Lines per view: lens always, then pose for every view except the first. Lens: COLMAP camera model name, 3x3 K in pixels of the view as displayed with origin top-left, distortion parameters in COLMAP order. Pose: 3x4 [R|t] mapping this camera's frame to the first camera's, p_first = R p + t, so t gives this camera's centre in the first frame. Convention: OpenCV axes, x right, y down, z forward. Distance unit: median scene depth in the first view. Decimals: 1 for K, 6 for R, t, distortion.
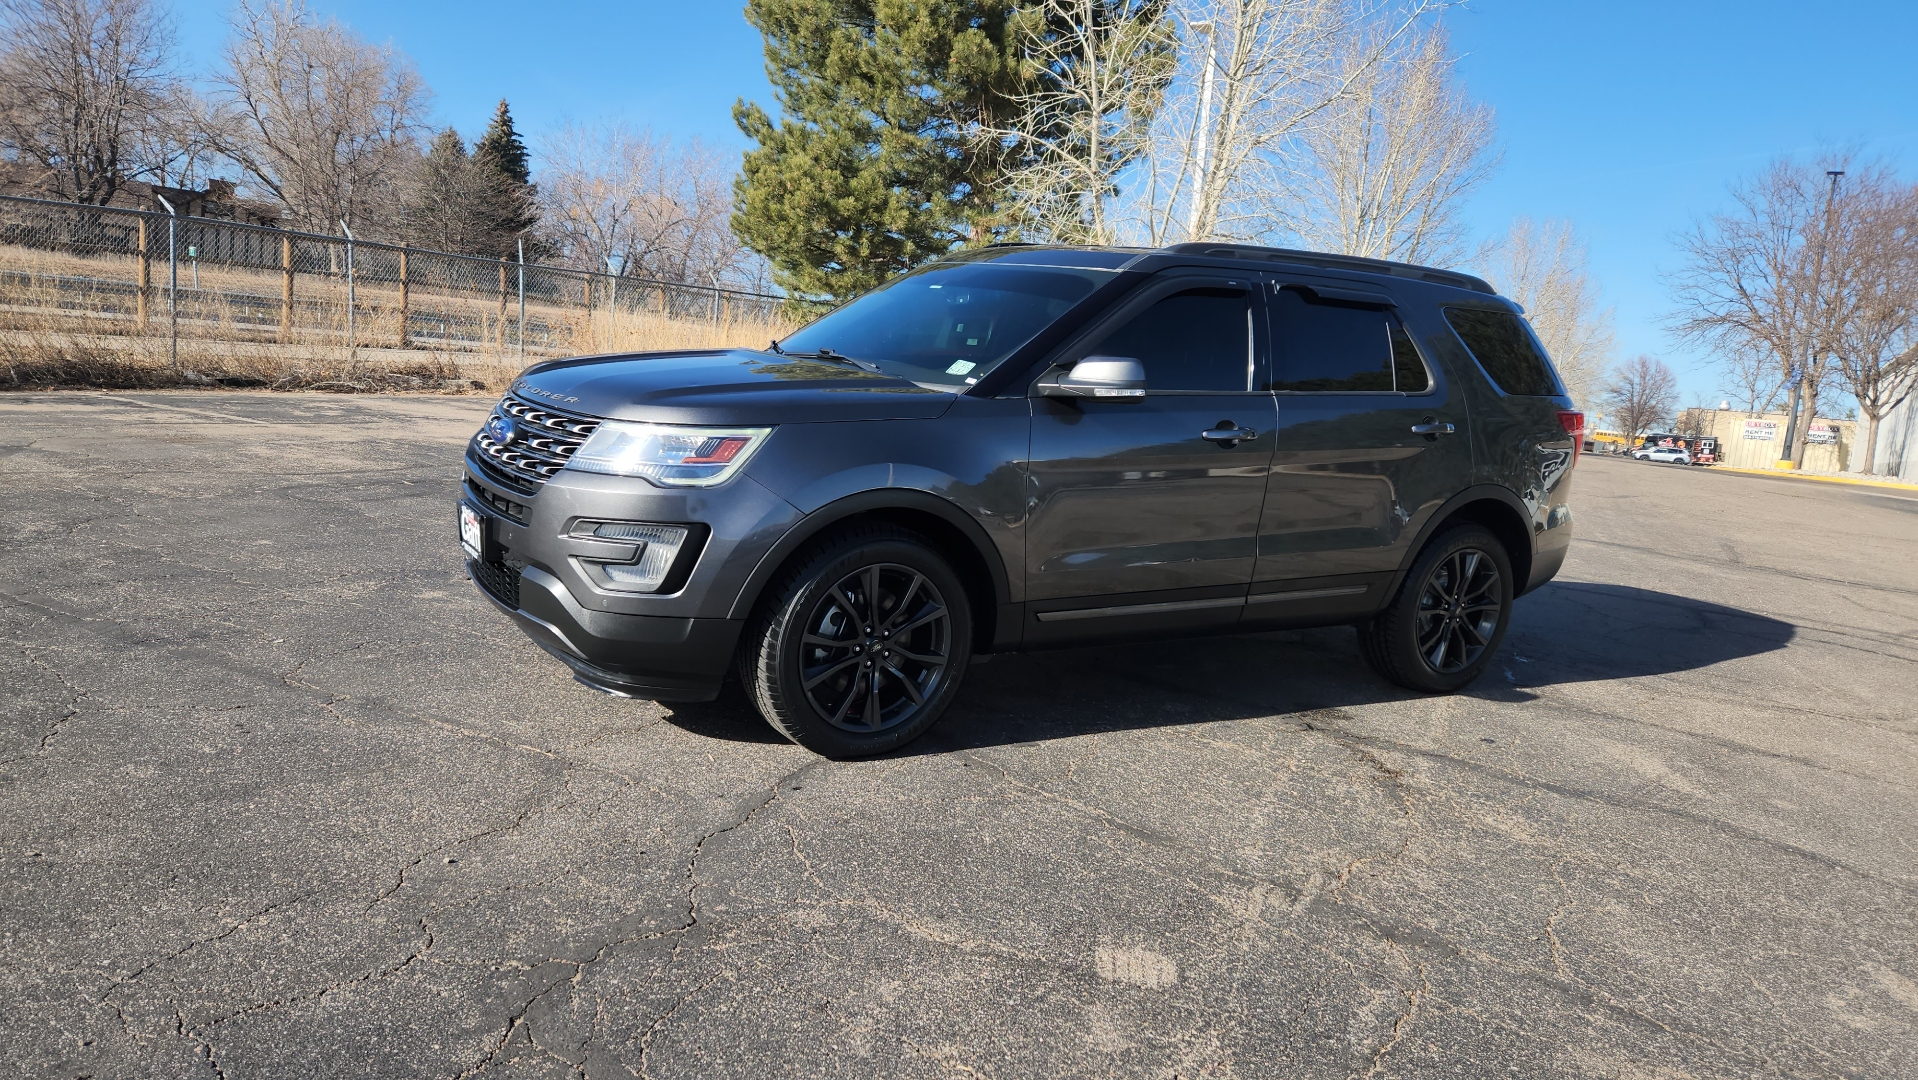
lens RADIAL K [[1262.2, 0, 933.3], [0, 1262.2, 551.1], [0, 0, 1]] dist [0.075881, -0.058951]
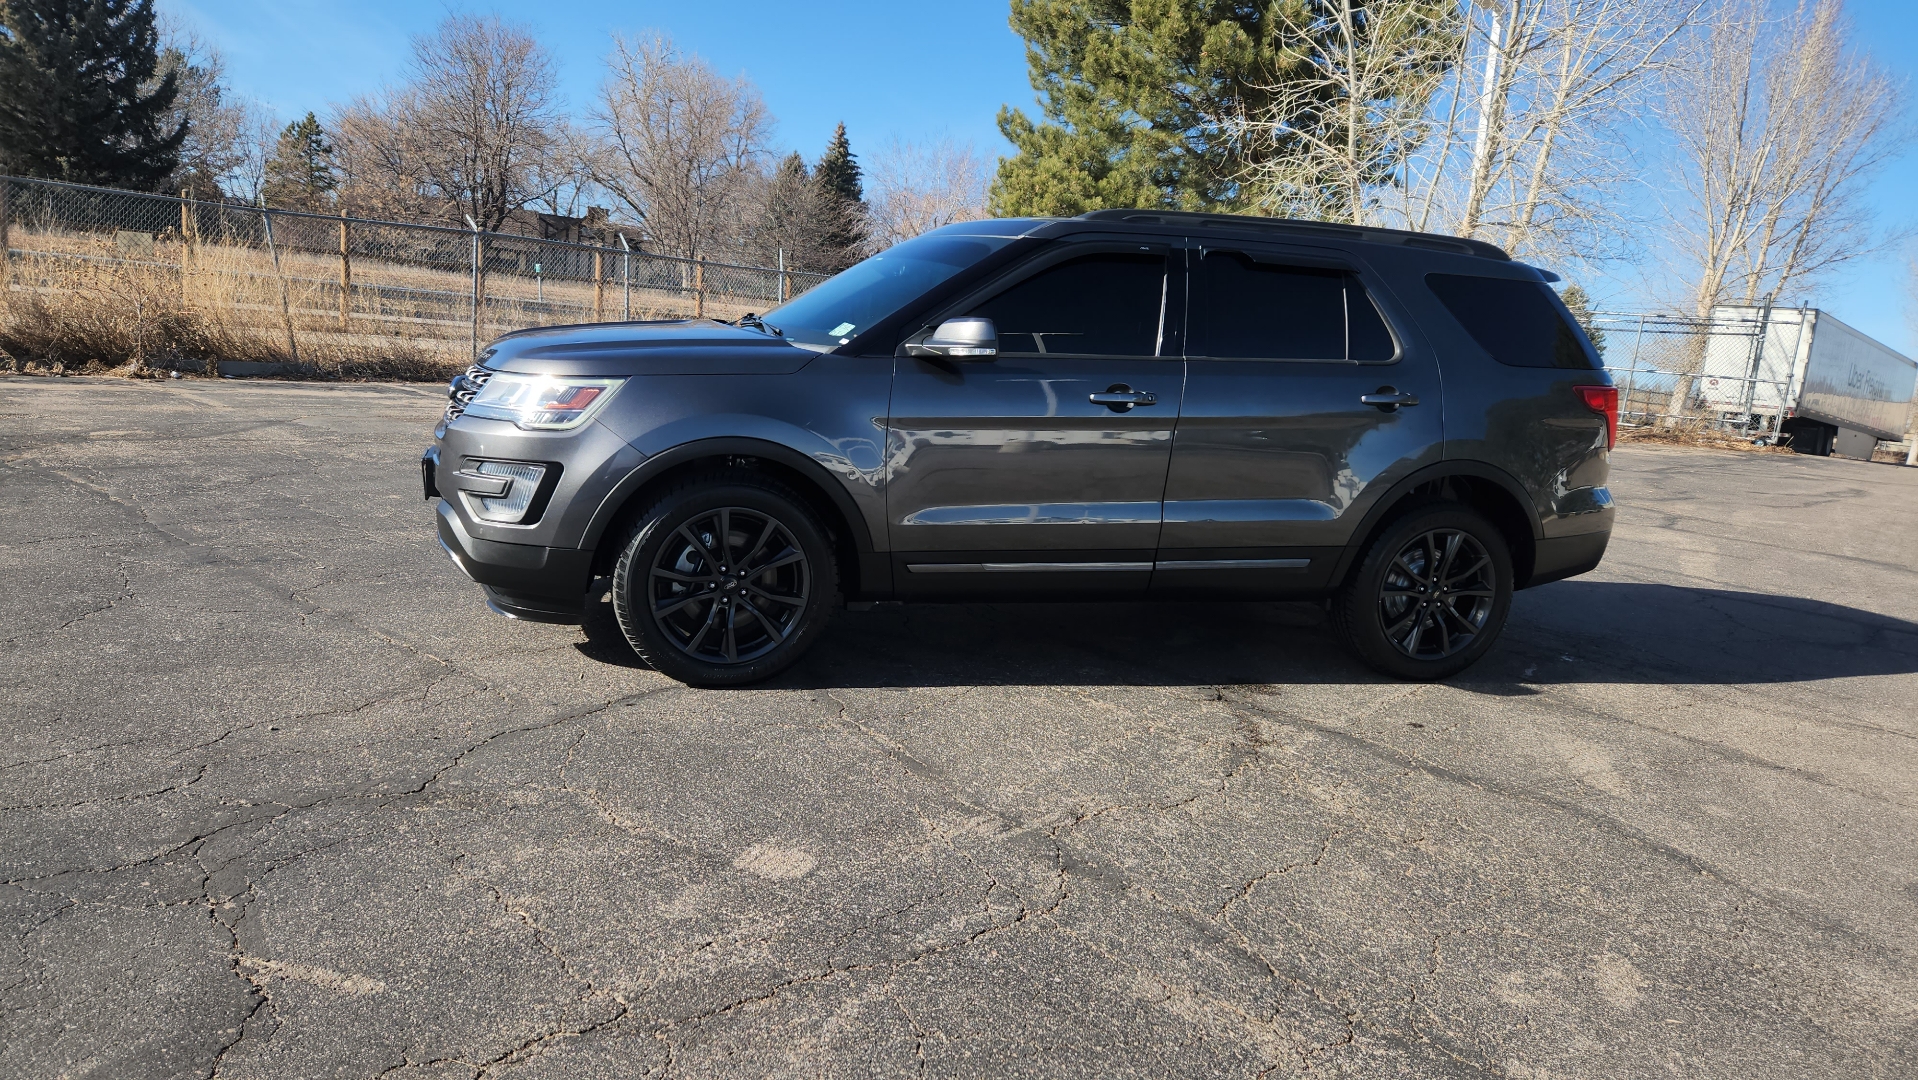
lens RADIAL K [[1262.2, 0, 933.3], [0, 1262.2, 551.1], [0, 0, 1]] dist [0.075881, -0.058951]
pose [[0.969767, 0.036301, -0.241316, 0.064071], [-0.037793, 0.999284, -0.001555, 0.007041], [0.241087, 0.010628, 0.970445, -0.001886]]
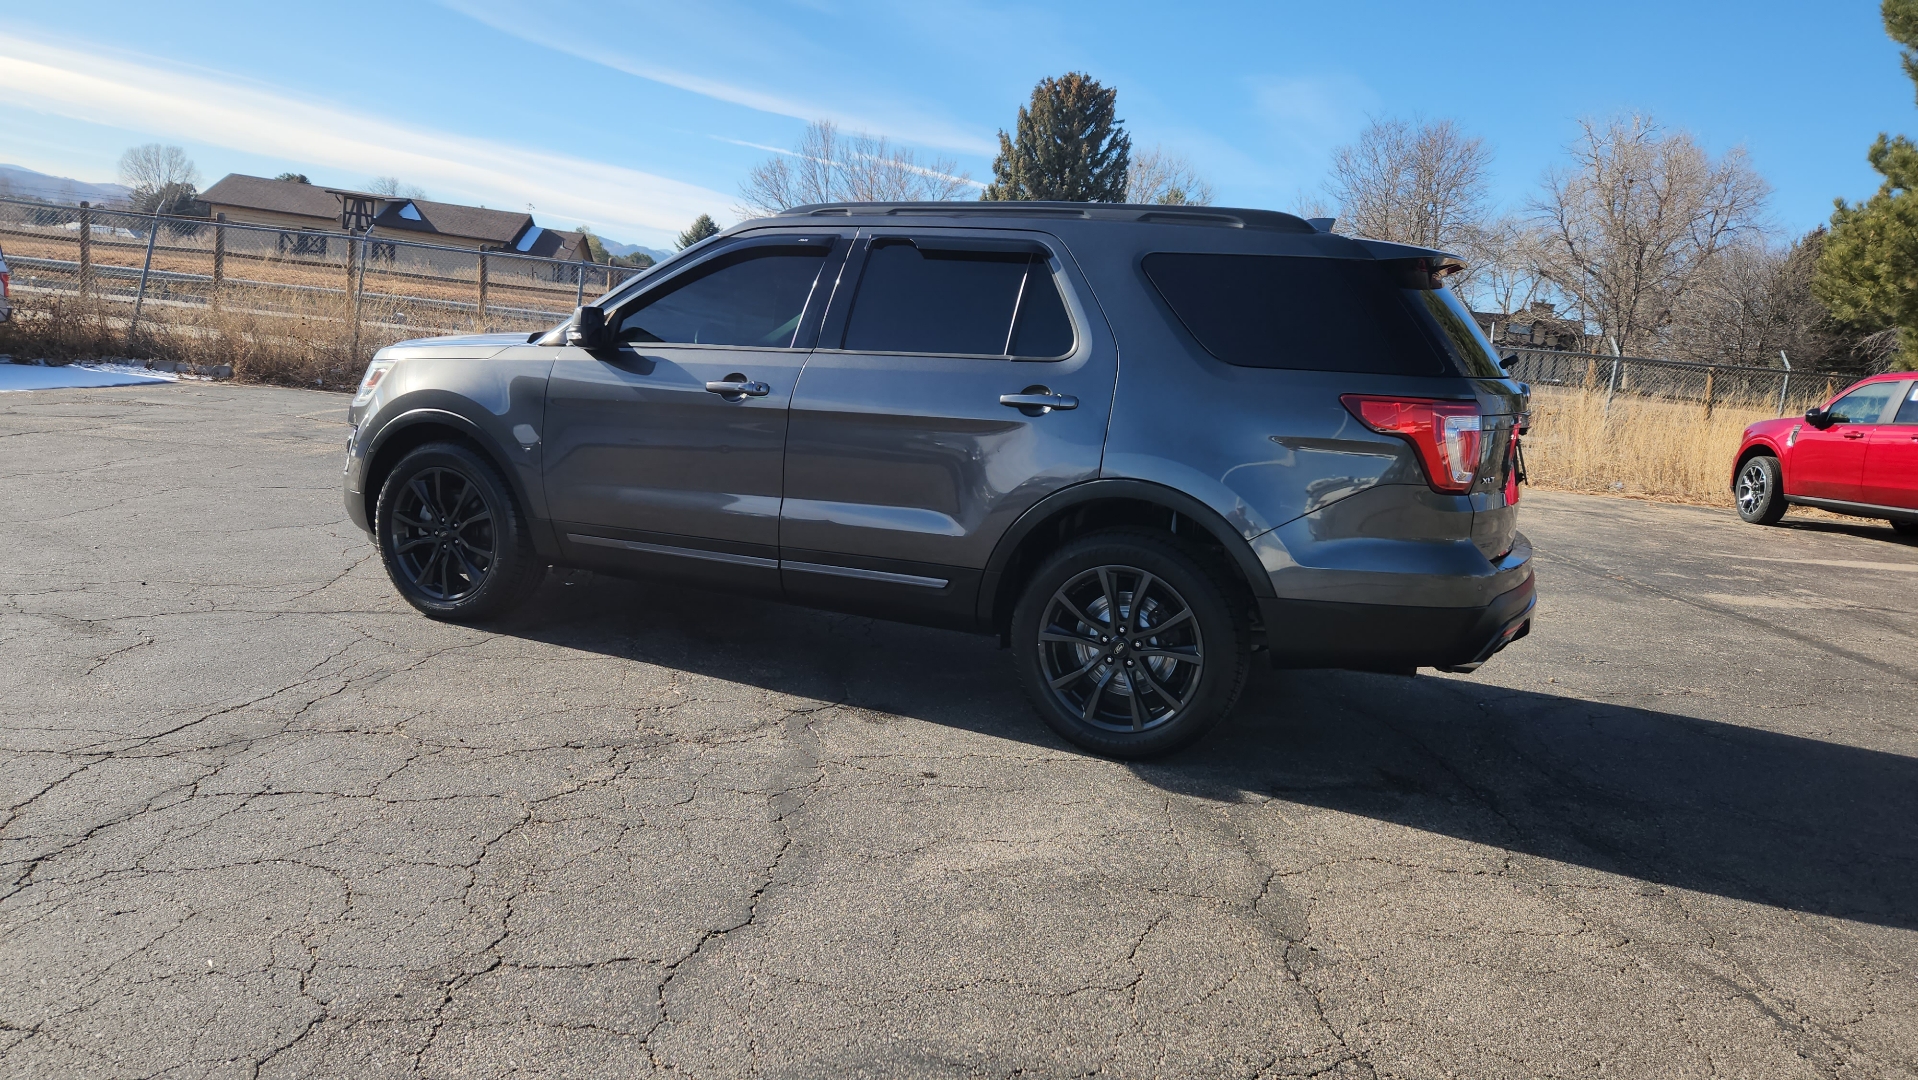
lens RADIAL K [[1269.9, 0, 919.2], [0, 1269.9, 541.4], [0, 0, 1]] dist [0.073528, -0.056316]
pose [[0.575464, 0.087172, -0.813168, 0.218633], [-0.165958, 0.986063, -0.011739, 0.003037], [0.800812, 0.141707, 0.581910, 0.104665]]
